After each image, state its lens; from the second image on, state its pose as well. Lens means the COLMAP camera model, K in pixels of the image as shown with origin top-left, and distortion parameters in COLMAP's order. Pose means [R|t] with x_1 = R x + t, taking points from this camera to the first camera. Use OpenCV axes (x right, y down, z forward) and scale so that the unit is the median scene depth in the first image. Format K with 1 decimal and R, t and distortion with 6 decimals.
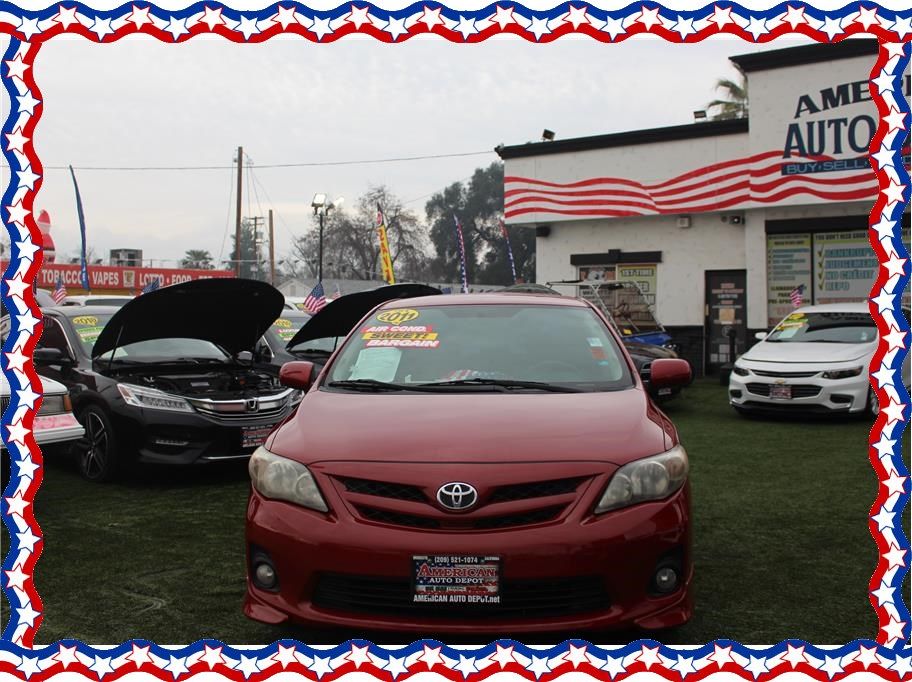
lens RADIAL K [[732.1, 0, 456.0], [0, 732.1, 341.0], [0, 0, 1]] dist [0.000015, 0.002430]
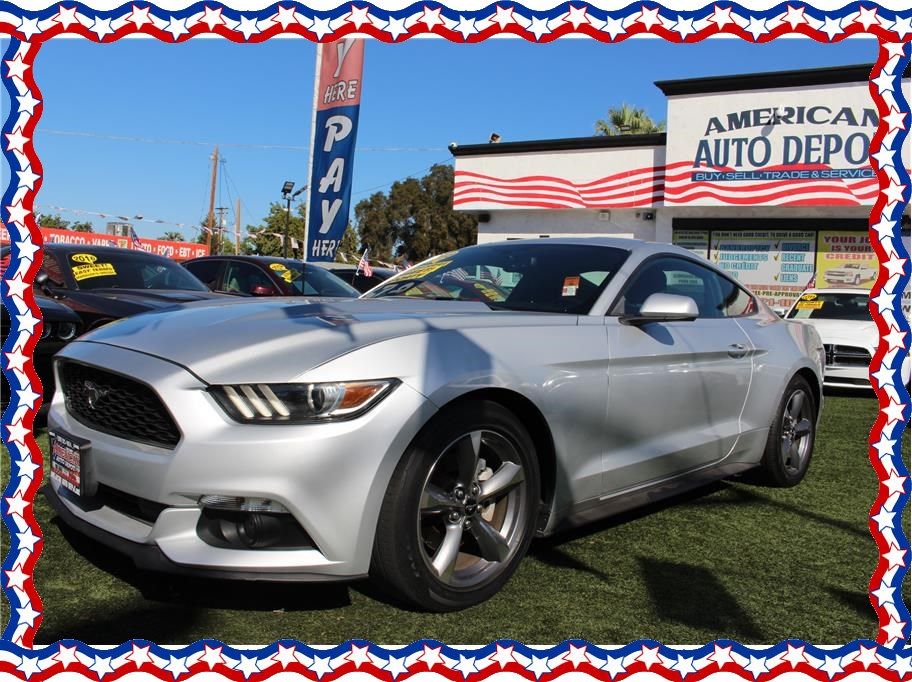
lens RADIAL K [[732.1, 0, 456.0], [0, 732.1, 341.0], [0, 0, 1]] dist [0.000015, 0.002430]
pose [[1.000000, -0.000283, 0.000447, 0.297979], [0.000283, 1.000000, 0.000095, 0.000029], [-0.000447, -0.000095, 1.000000, -0.000133]]
